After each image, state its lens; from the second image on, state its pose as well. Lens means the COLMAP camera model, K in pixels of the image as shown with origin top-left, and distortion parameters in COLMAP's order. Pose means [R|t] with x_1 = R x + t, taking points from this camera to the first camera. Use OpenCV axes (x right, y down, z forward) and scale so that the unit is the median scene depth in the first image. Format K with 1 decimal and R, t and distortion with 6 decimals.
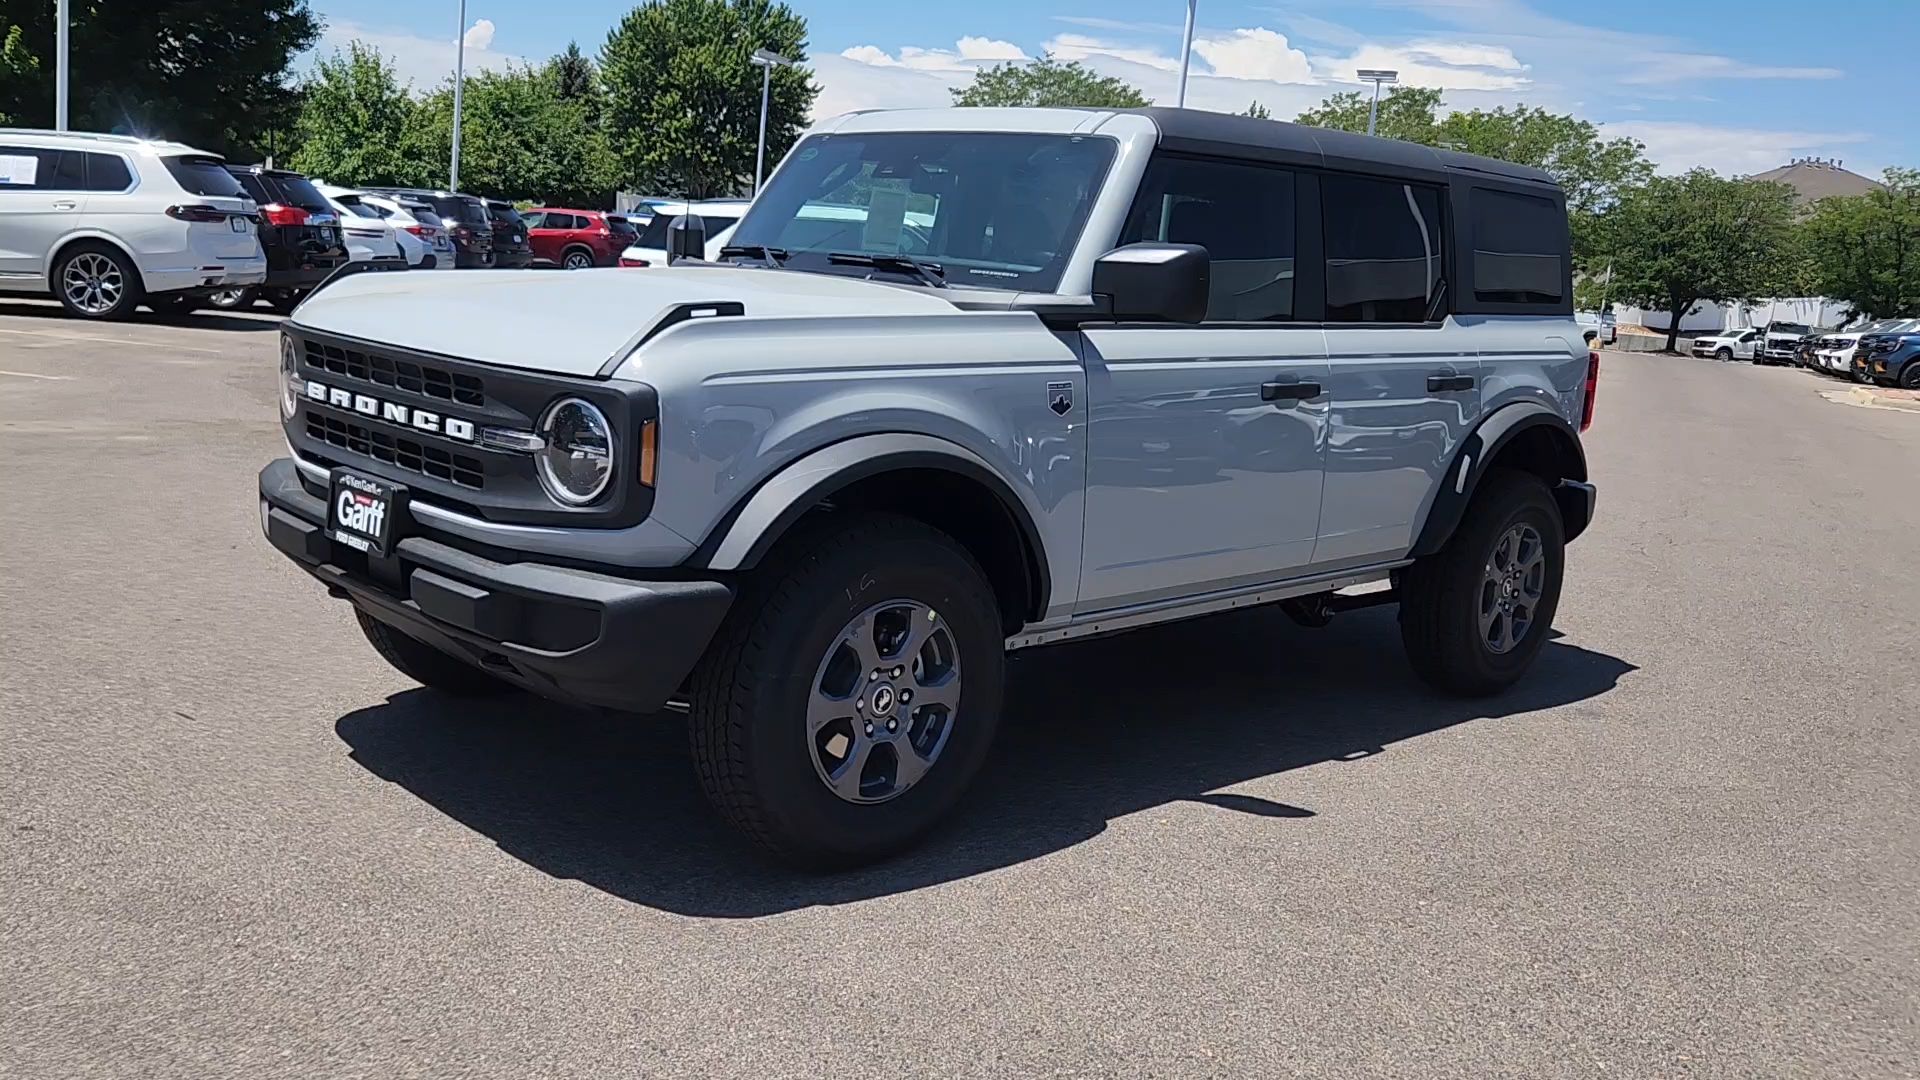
lens RADIAL K [[1620.9, 0, 957.5], [0, 1620.9, 535.8], [0, 0, 1]] dist [0.027284, -0.009029]
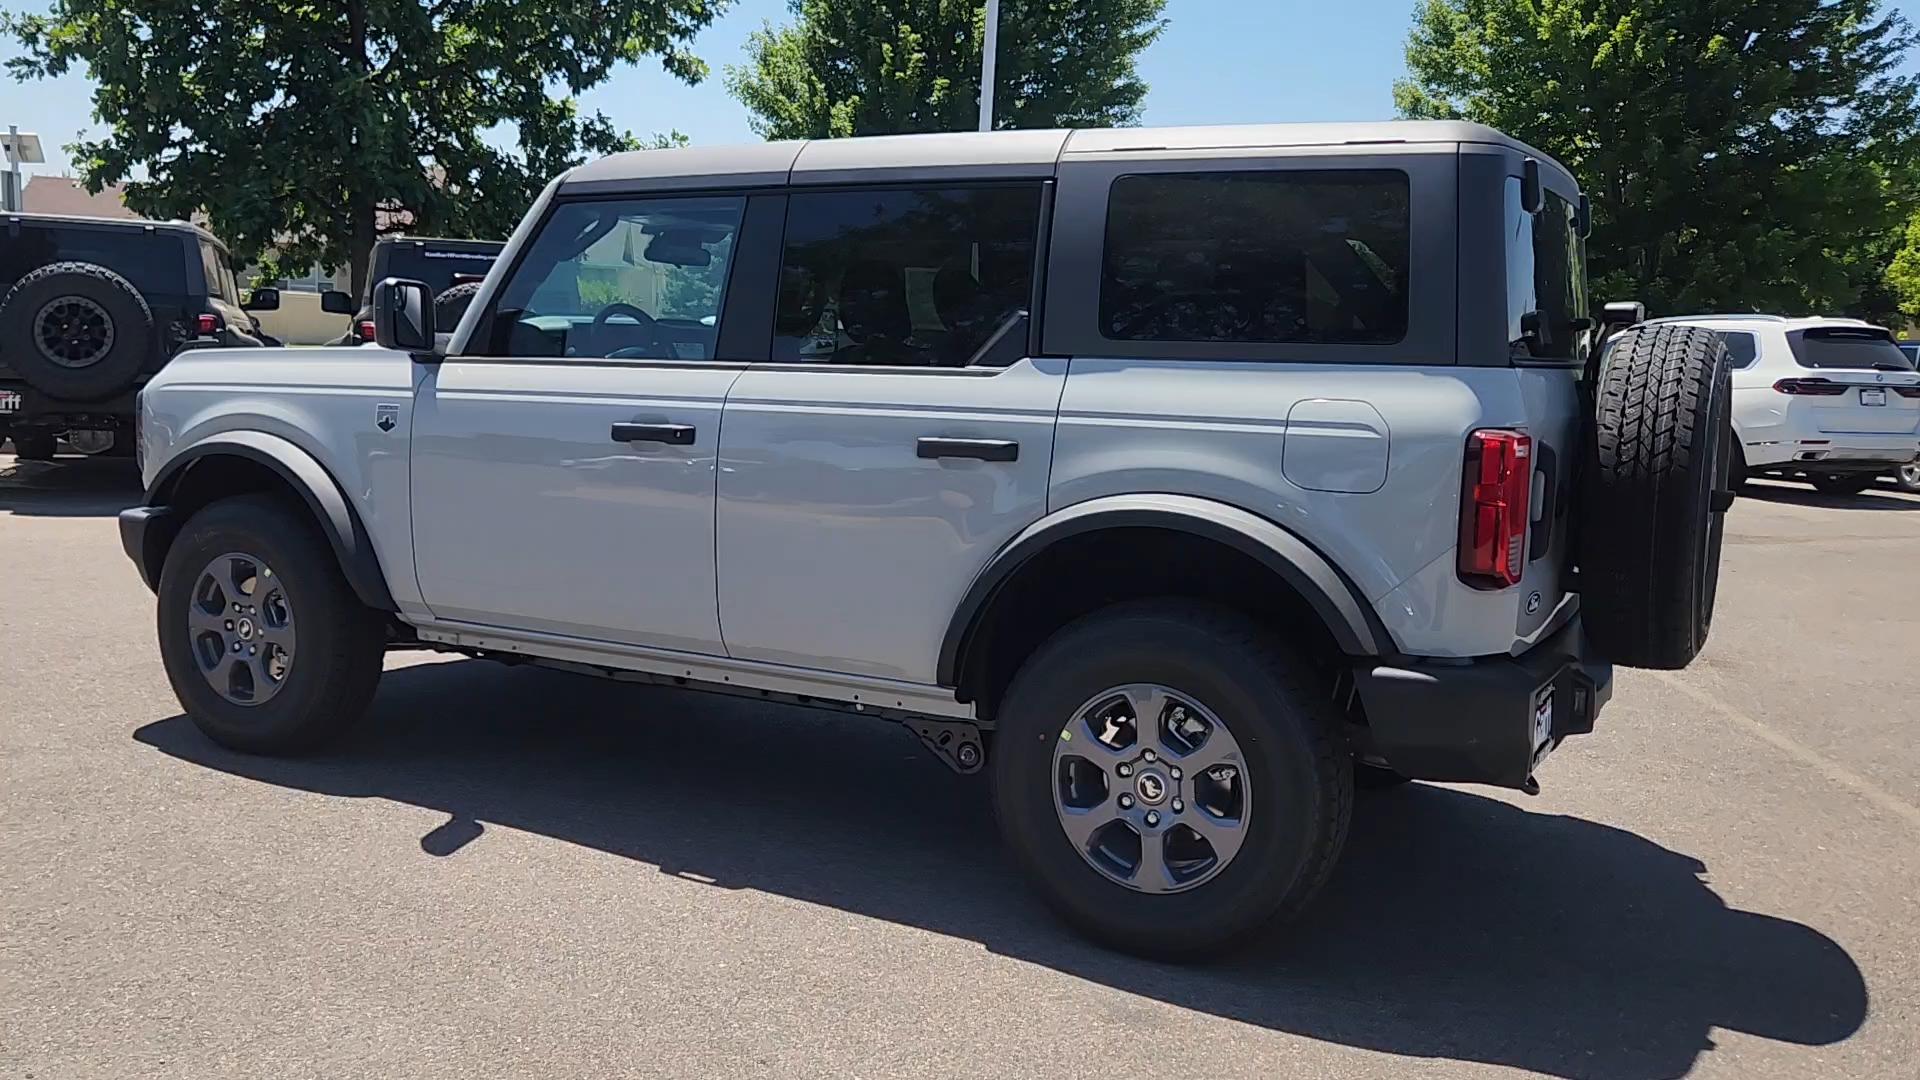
lens RADIAL K [[1620.9, 0, 958.3], [0, 1620.9, 546.0], [0, 0, 1]] dist [0.027284, -0.009029]
pose [[0.296843, 0.055842, -0.953292, 1.052662], [-0.177627, 0.984095, 0.002336, -0.055979], [0.938261, 0.168637, 0.302040, 0.836840]]
